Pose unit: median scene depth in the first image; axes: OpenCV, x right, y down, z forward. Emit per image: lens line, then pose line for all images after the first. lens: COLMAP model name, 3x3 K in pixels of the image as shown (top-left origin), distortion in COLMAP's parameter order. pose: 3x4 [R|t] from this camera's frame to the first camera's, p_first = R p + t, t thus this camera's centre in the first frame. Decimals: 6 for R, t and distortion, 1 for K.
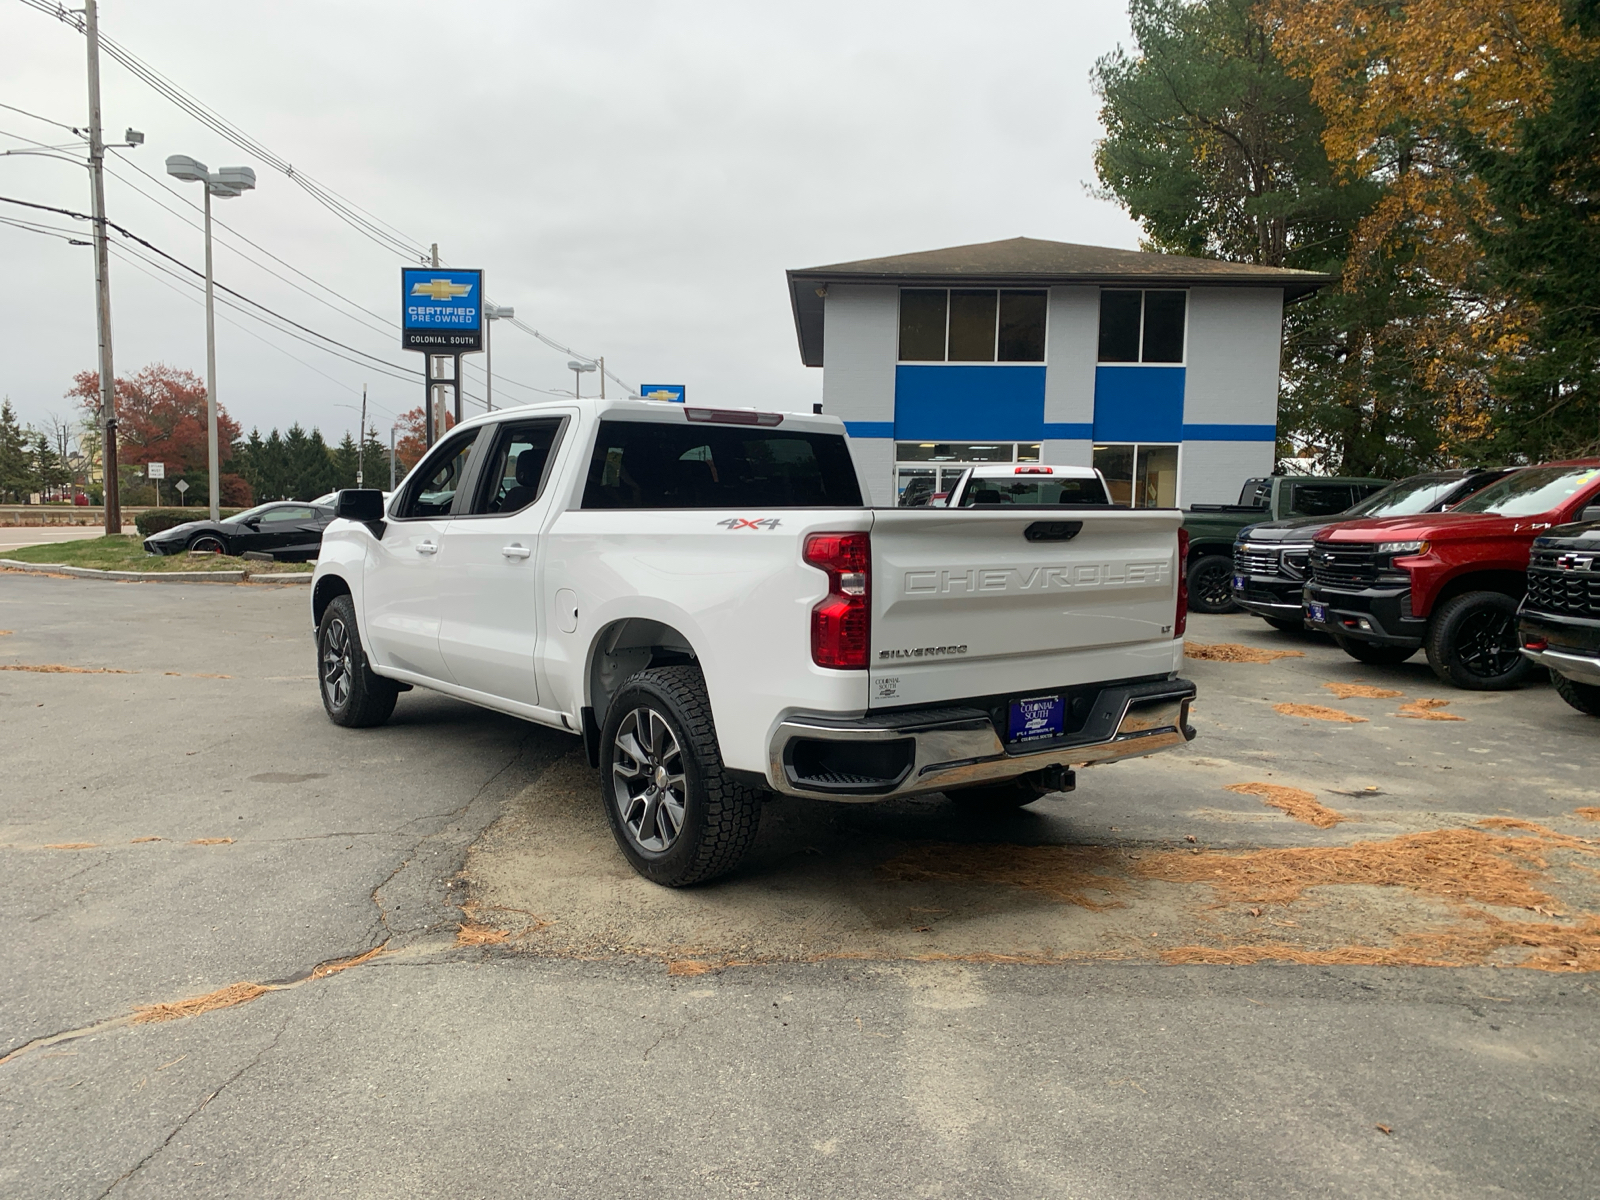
lens RADIAL K [[1210.8, 0, 804.0], [0, 1210.8, 612.7], [0, 0, 1]] dist [0.036445, -0.057290]
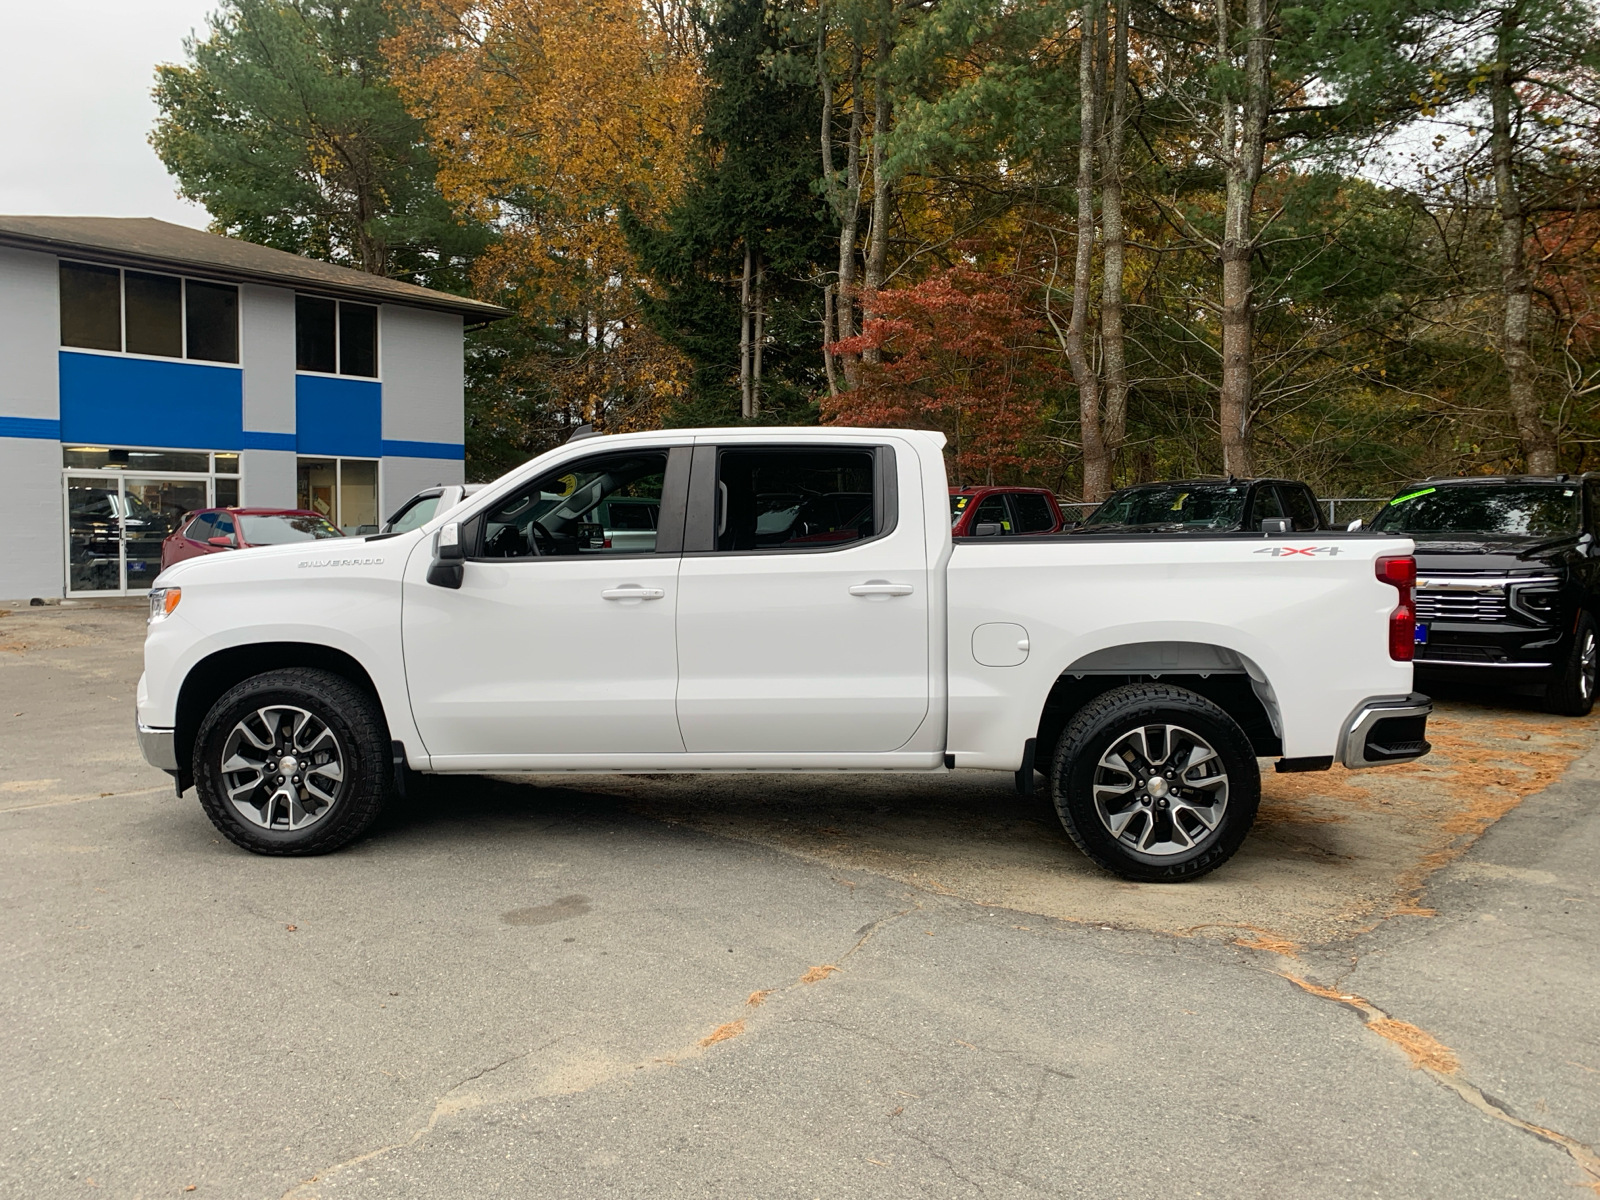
lens RADIAL K [[1210.8, 0, 790.7], [0, 1210.8, 587.9], [0, 0, 1]] dist [0.036445, -0.057290]
pose [[0.656185, -0.046976, 0.753136, -0.907848], [0.069212, 0.997600, 0.001922, -0.052637], [-0.751419, 0.050865, 0.657861, 0.411262]]
